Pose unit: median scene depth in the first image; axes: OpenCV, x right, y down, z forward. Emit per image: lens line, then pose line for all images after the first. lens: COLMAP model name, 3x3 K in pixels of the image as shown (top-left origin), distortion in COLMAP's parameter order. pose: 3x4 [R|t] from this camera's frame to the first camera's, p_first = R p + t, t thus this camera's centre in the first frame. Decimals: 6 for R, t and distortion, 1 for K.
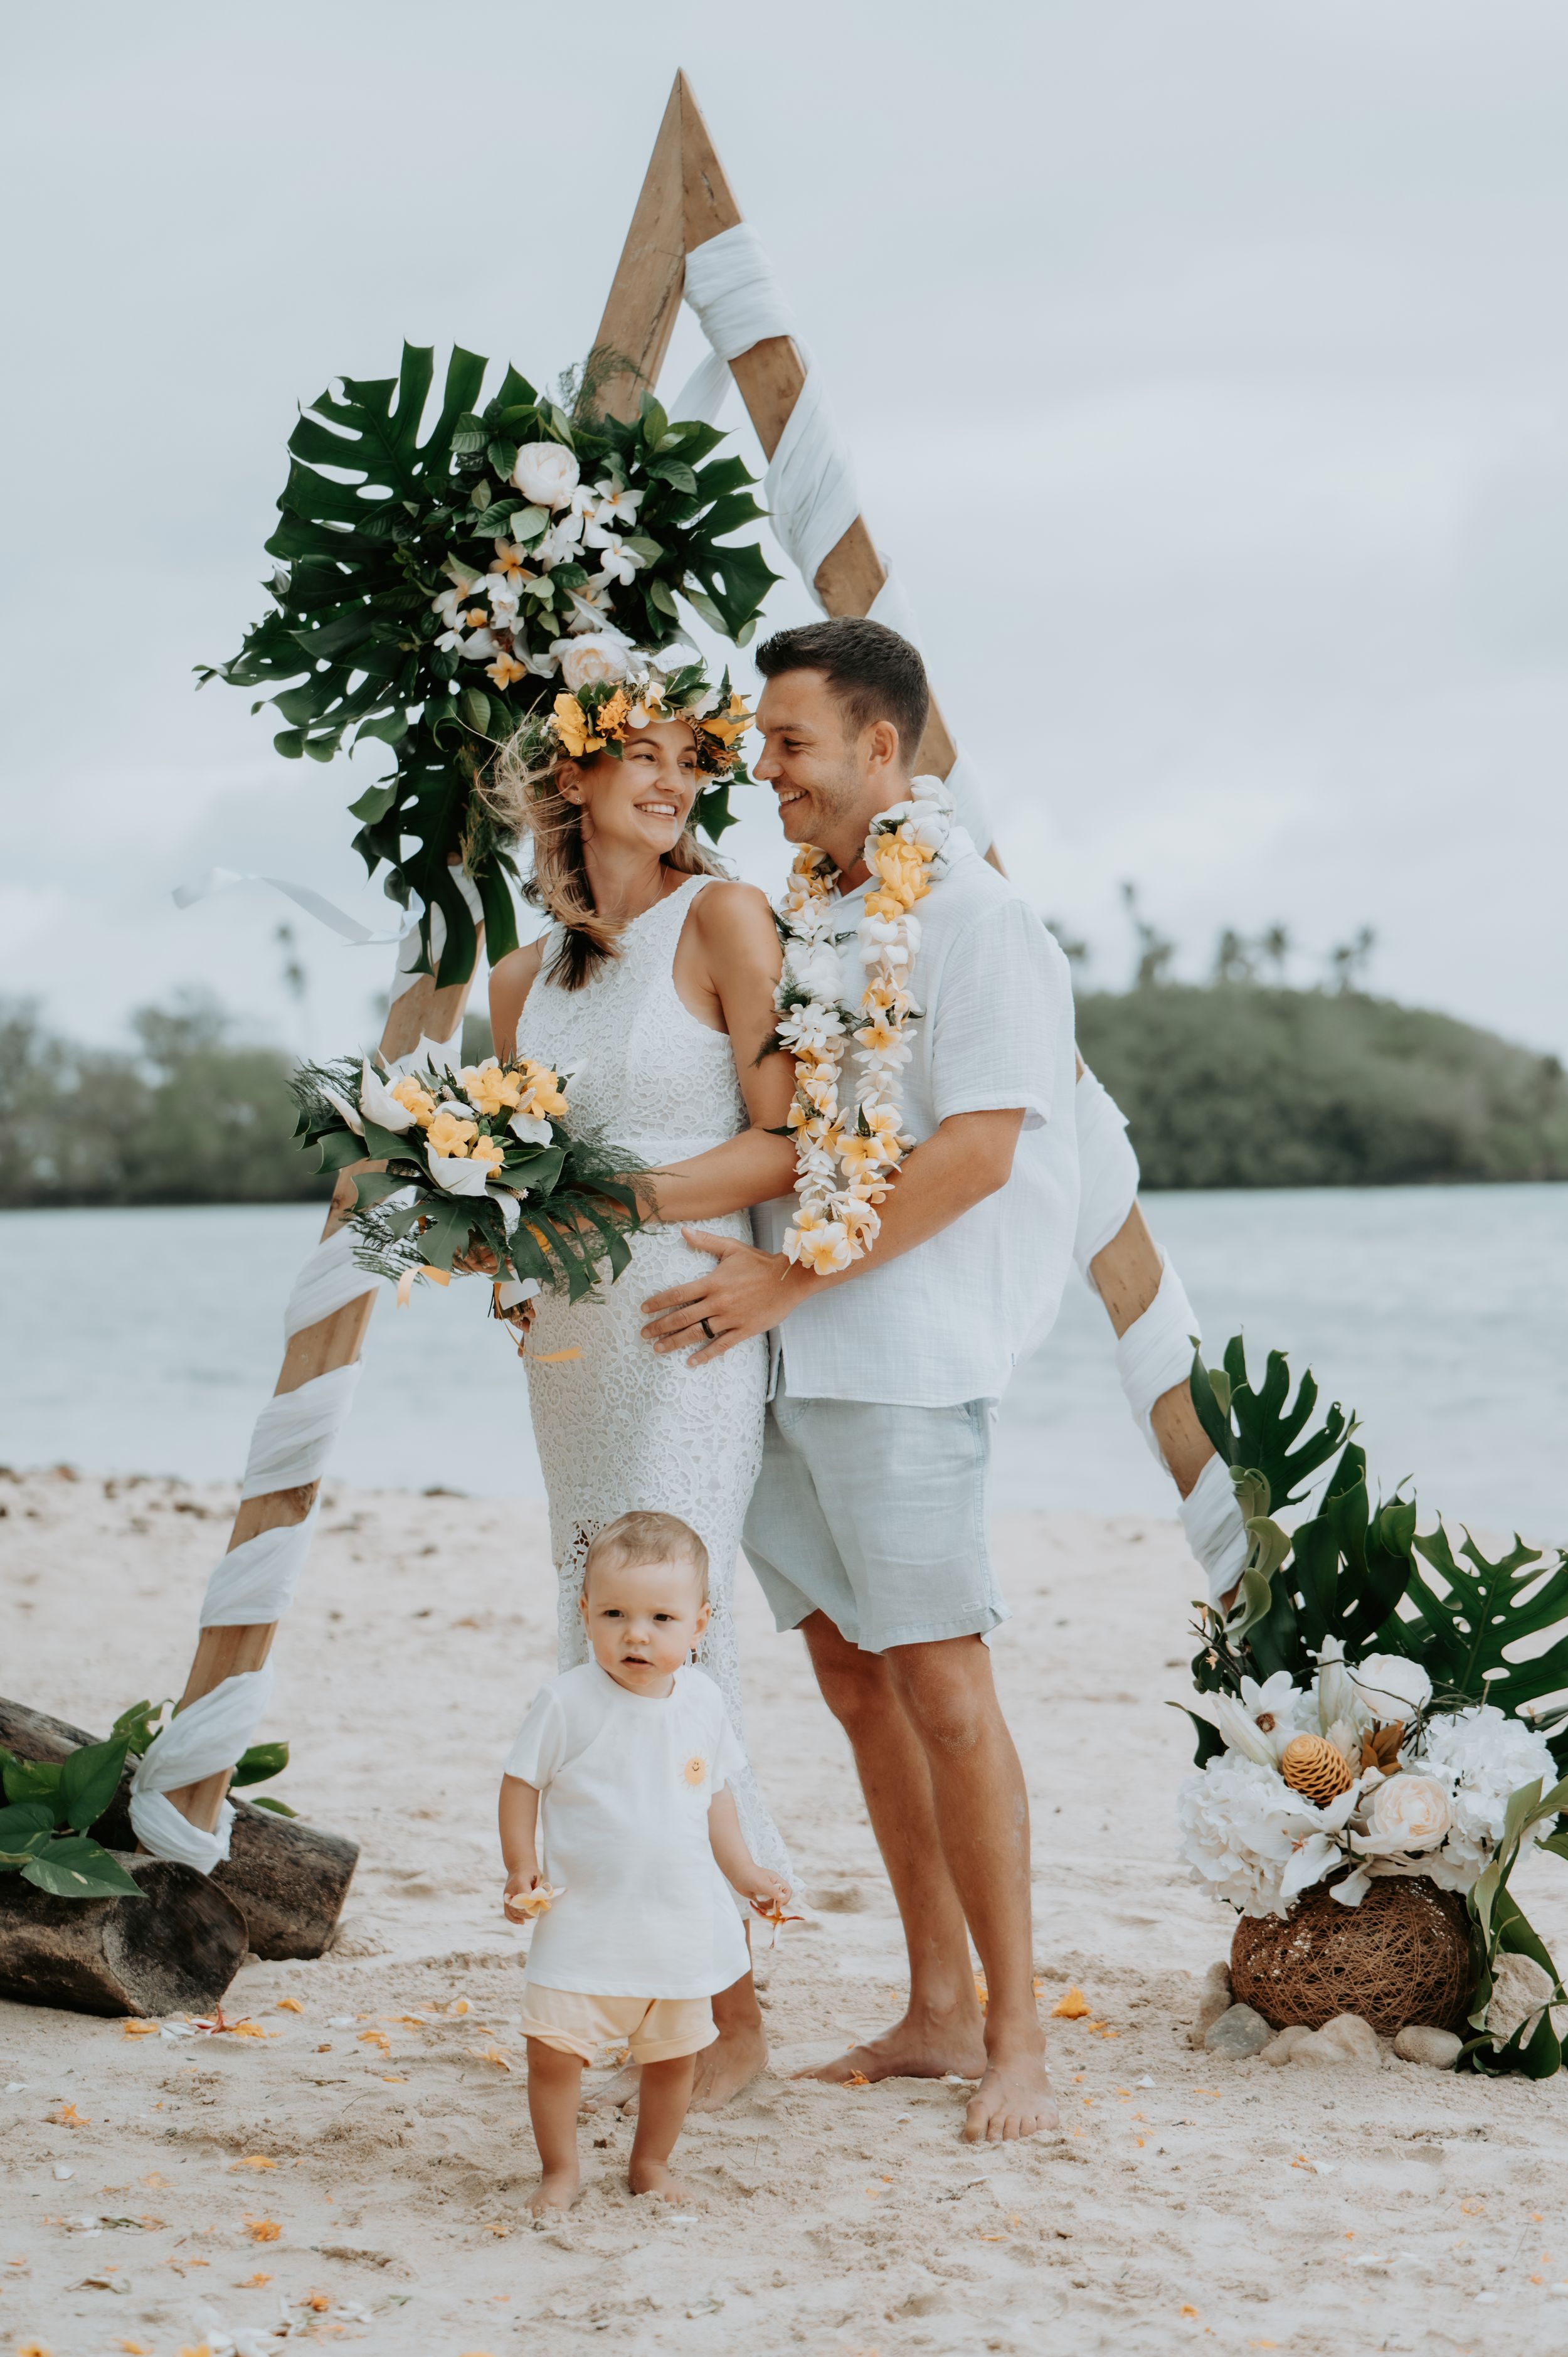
lens RADIAL K [[4638.5, 0, 787.5], [0, 4638.5, 1177.5], [0, 0, 1]] dist [0.002567, 0.000000]
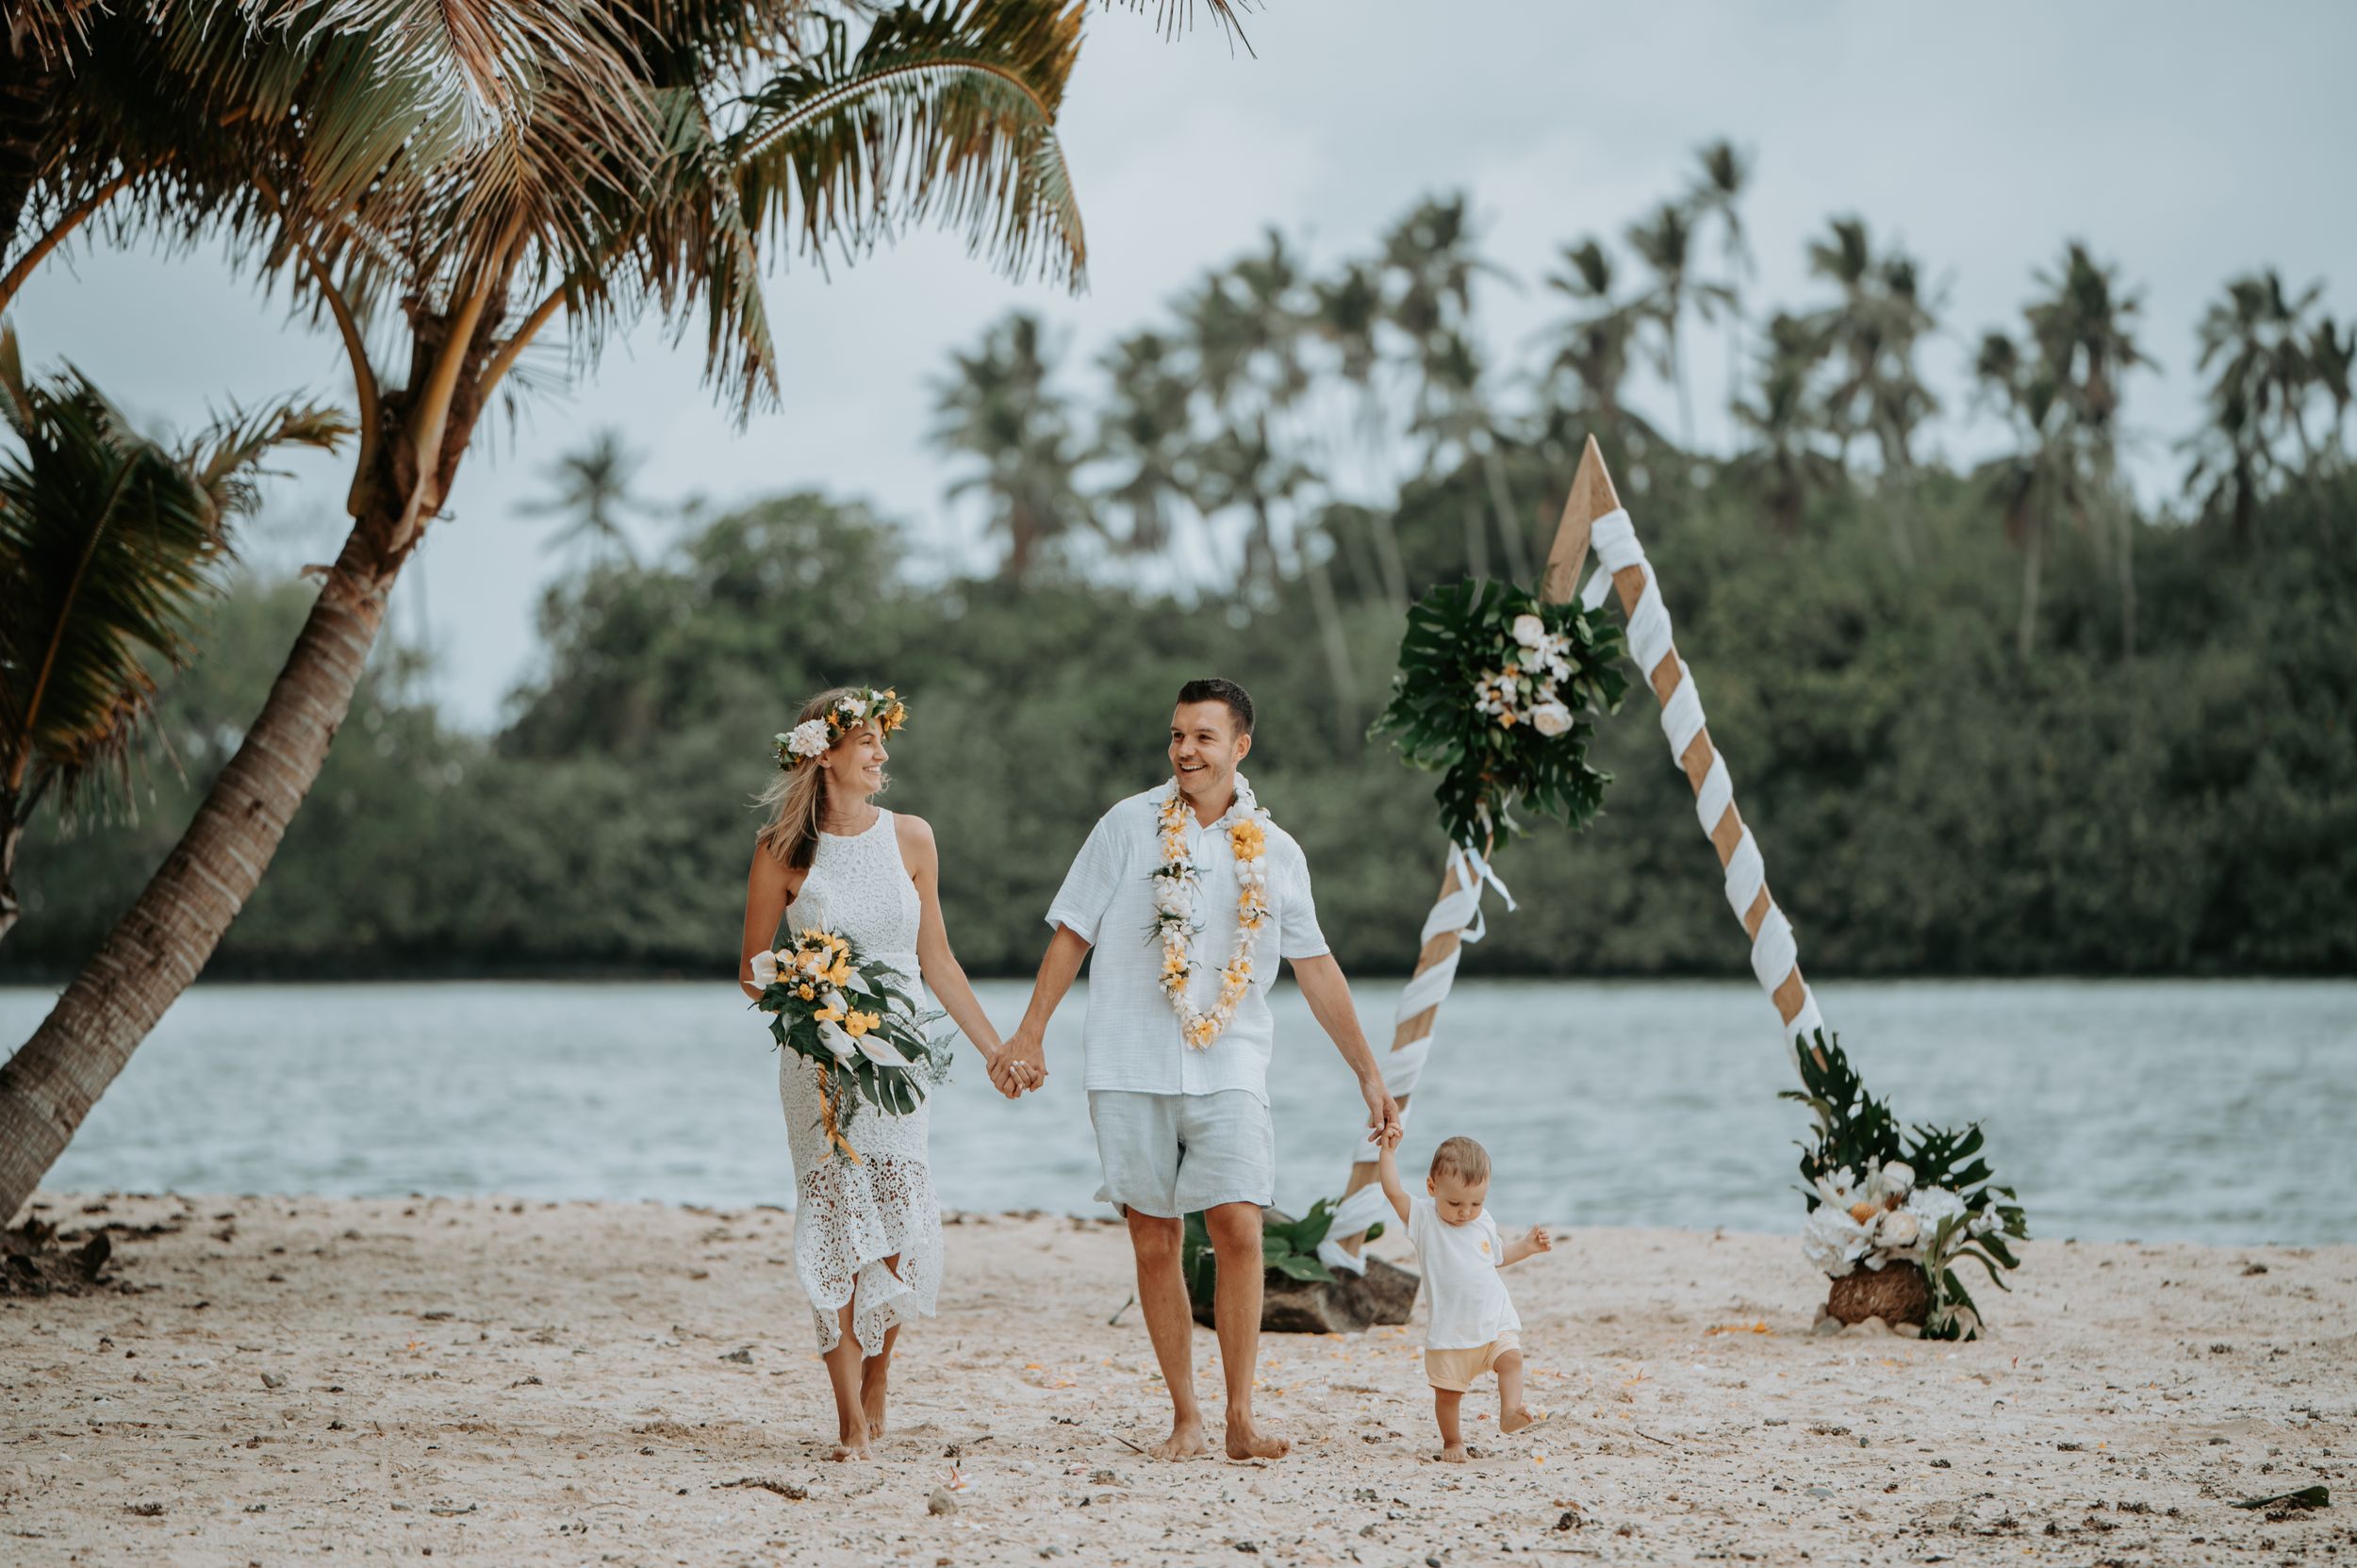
lens RADIAL K [[12713.3, 0, 1183.7], [0, 12713.3, 788.9], [0, 0, 1]] dist [0.315945, 0.000000]
pose [[0.999507, 0.010786, -0.029480, -0.036789], [-0.011050, 0.999900, -0.008807, -0.021931], [0.029382, 0.009129, 0.999527, -5.028997]]
